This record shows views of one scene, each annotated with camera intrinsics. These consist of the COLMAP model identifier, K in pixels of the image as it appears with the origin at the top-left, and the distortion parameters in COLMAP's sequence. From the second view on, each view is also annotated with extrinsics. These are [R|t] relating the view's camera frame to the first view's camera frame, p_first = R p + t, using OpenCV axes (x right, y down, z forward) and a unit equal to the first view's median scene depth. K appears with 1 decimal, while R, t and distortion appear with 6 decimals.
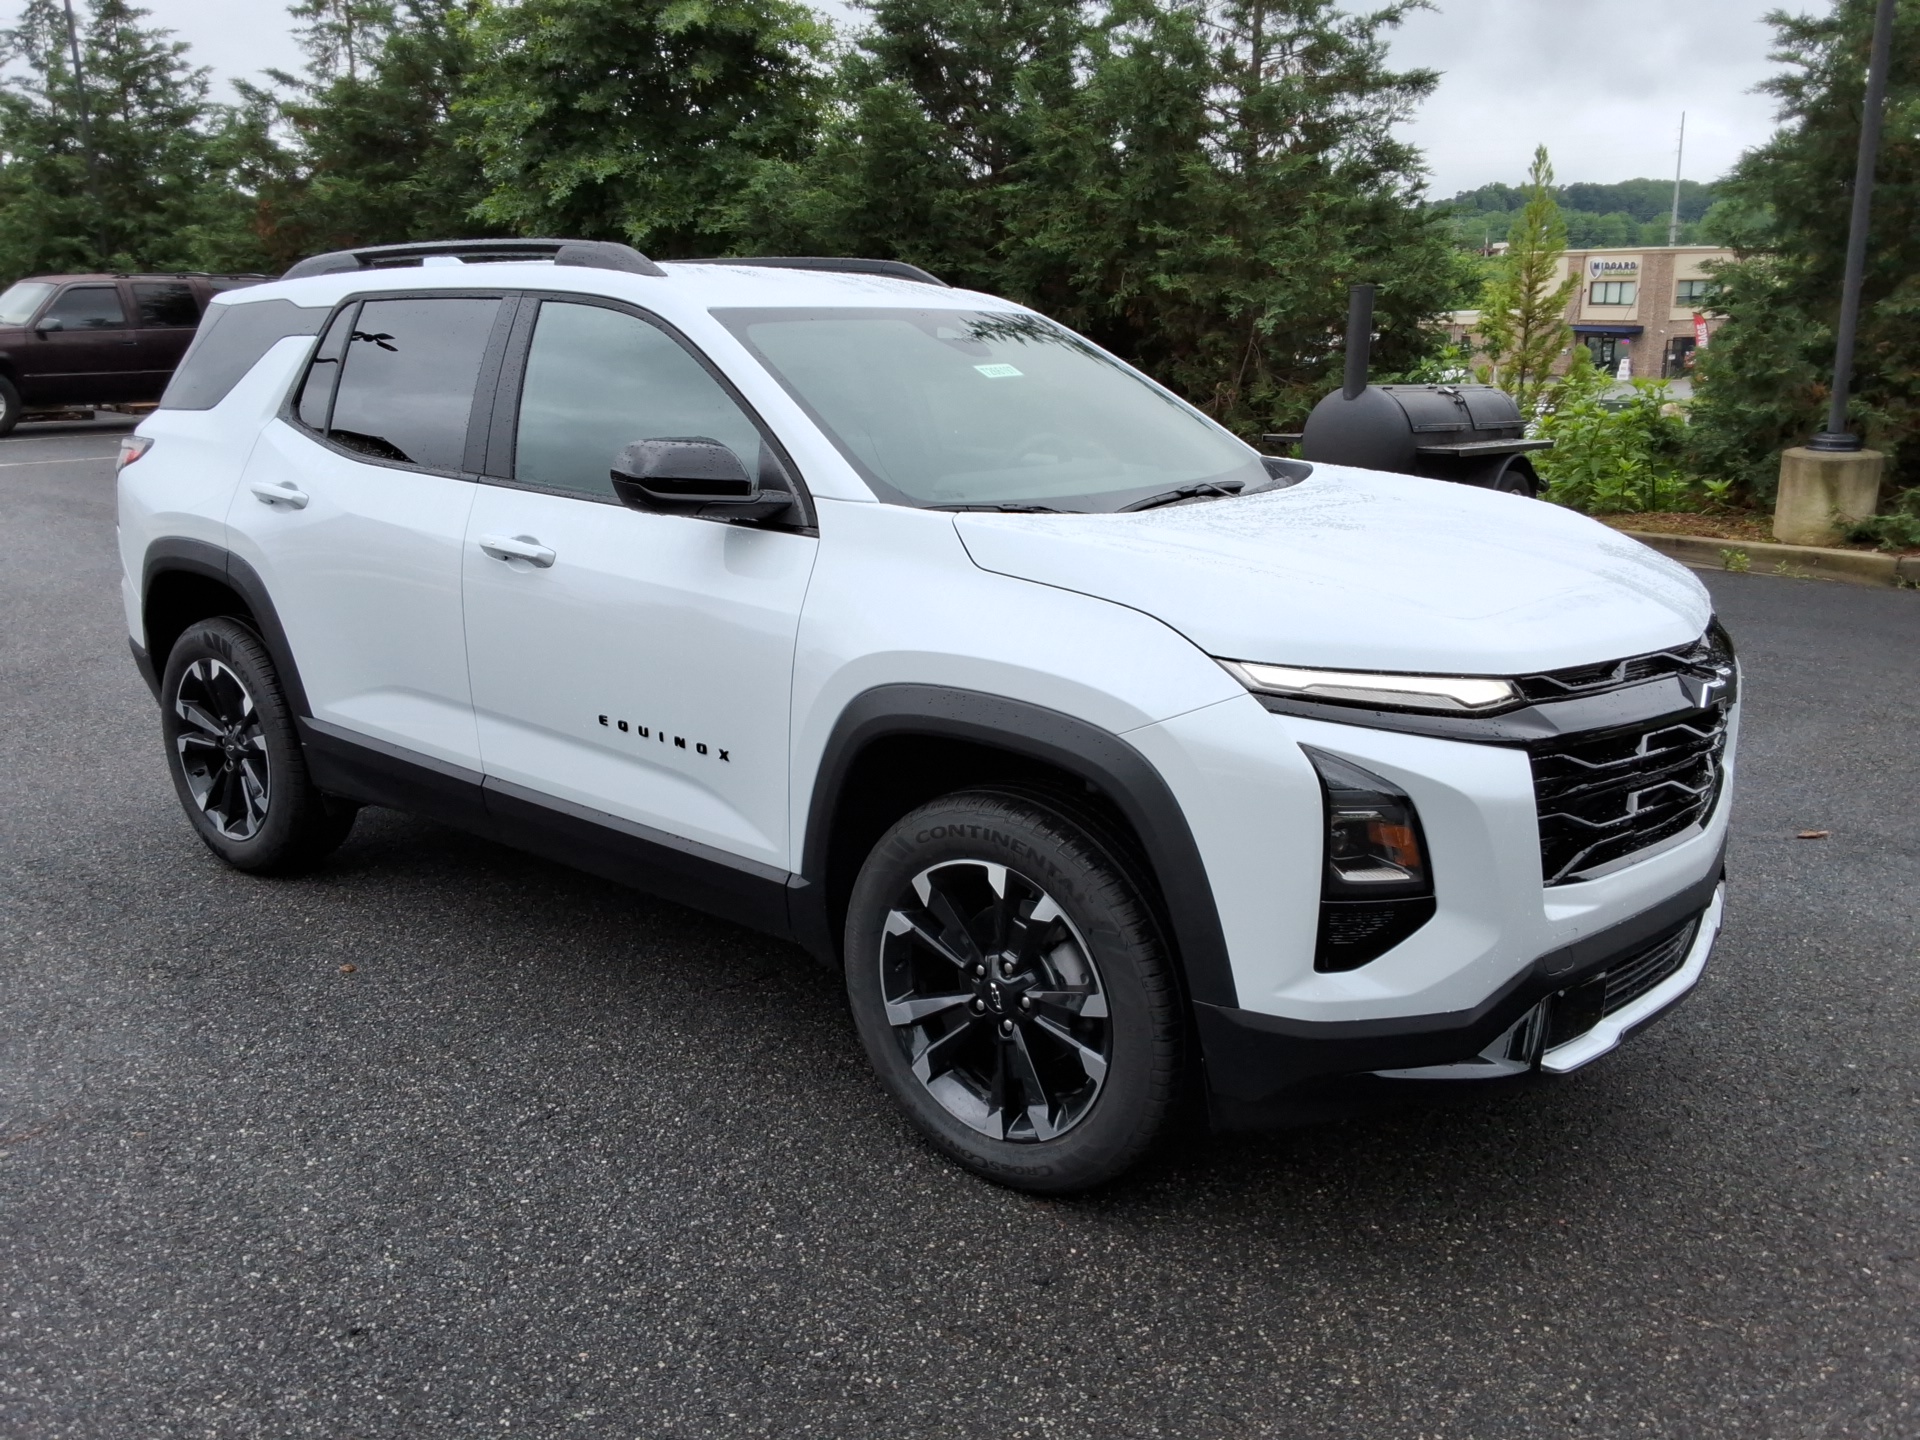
lens RADIAL K [[1529.1, 0, 975.5], [0, 1529.1, 726.3], [0, 0, 1]] dist [0.098338, -0.142354]
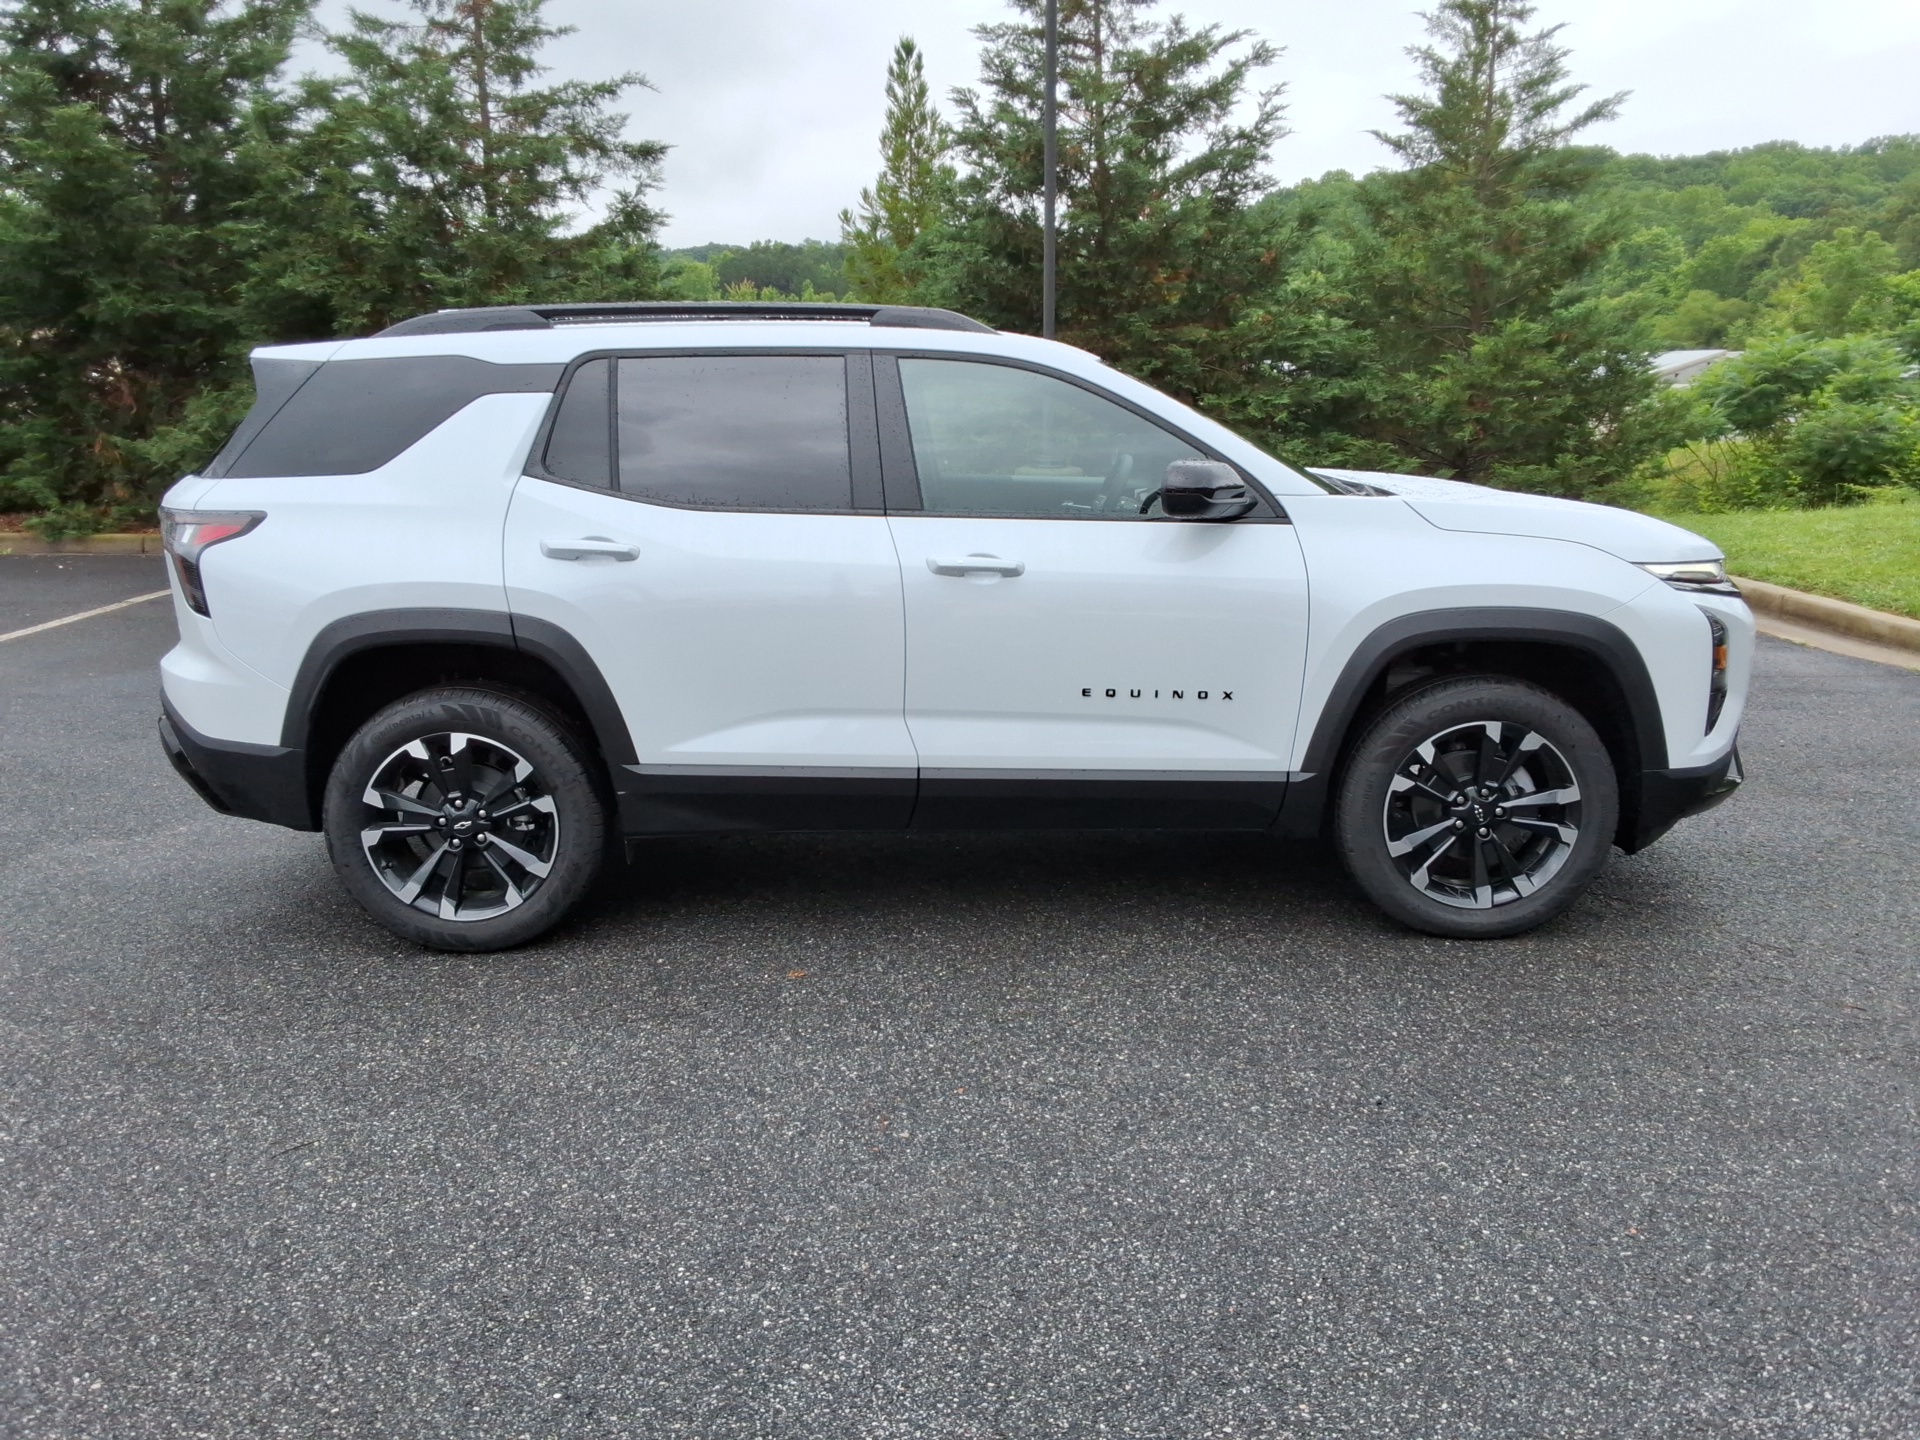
lens RADIAL K [[1529.1, 0, 979.5], [0, 1529.1, 719.0], [0, 0, 1]] dist [0.098338, -0.142354]
pose [[0.782835, -0.147707, 0.604443, -0.850003], [0.166930, 0.985660, 0.024669, -0.022303], [-0.599420, 0.081588, 0.796266, 0.058693]]
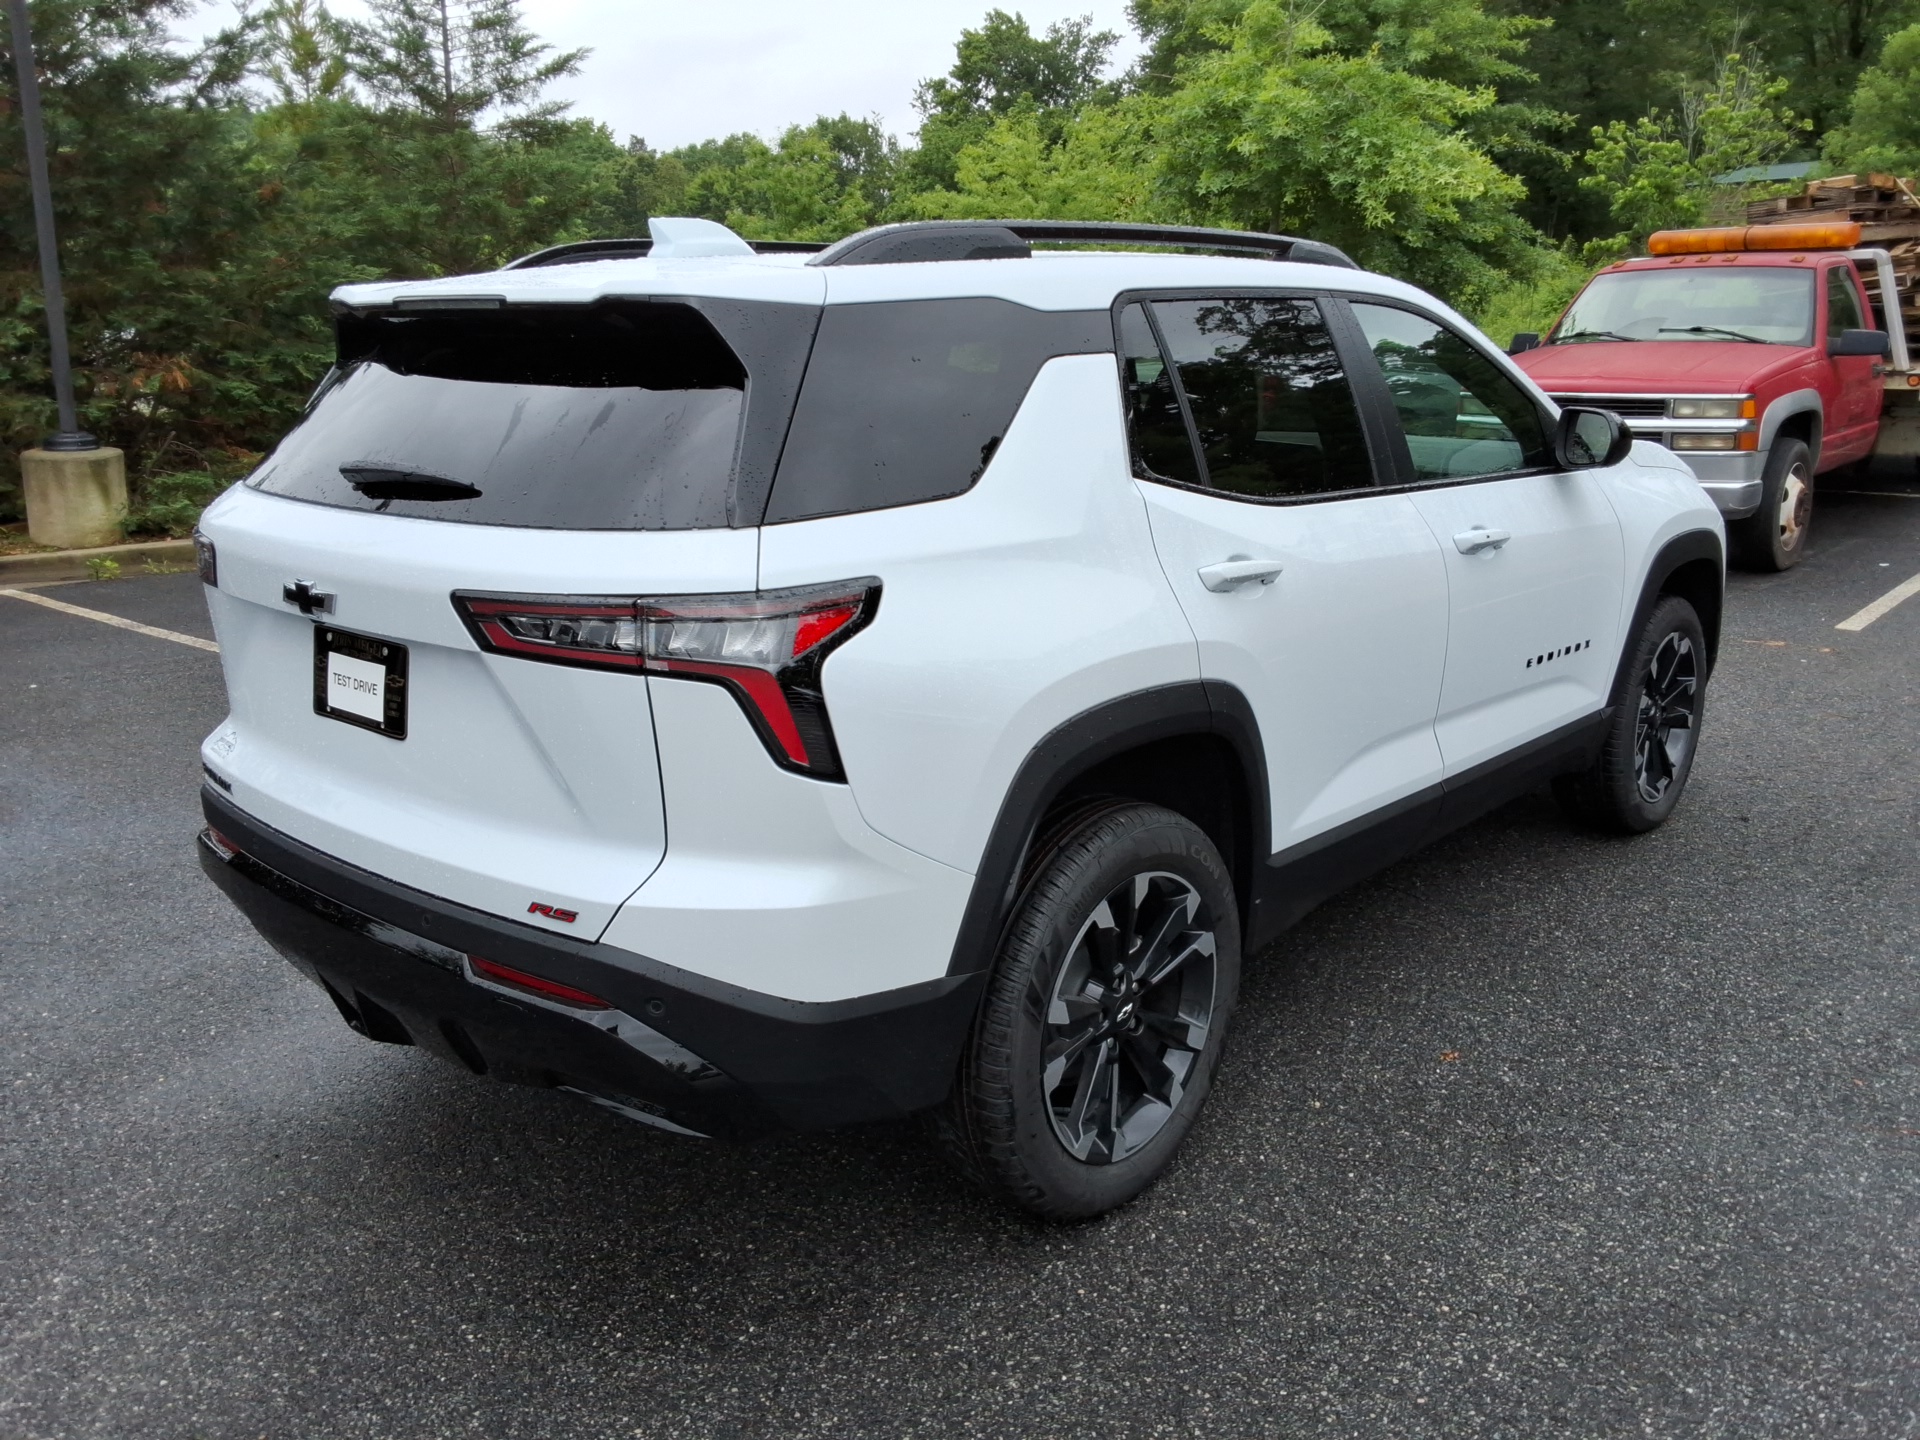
lens RADIAL K [[1529.1, 0, 996.2], [0, 1529.1, 713.6], [0, 0, 1]] dist [0.098338, -0.142354]
pose [[0.049302, -0.251391, 0.966629, -1.126071], [0.255640, 0.938744, 0.231101, -0.273769], [-0.965514, 0.235715, 0.110548, 1.020811]]
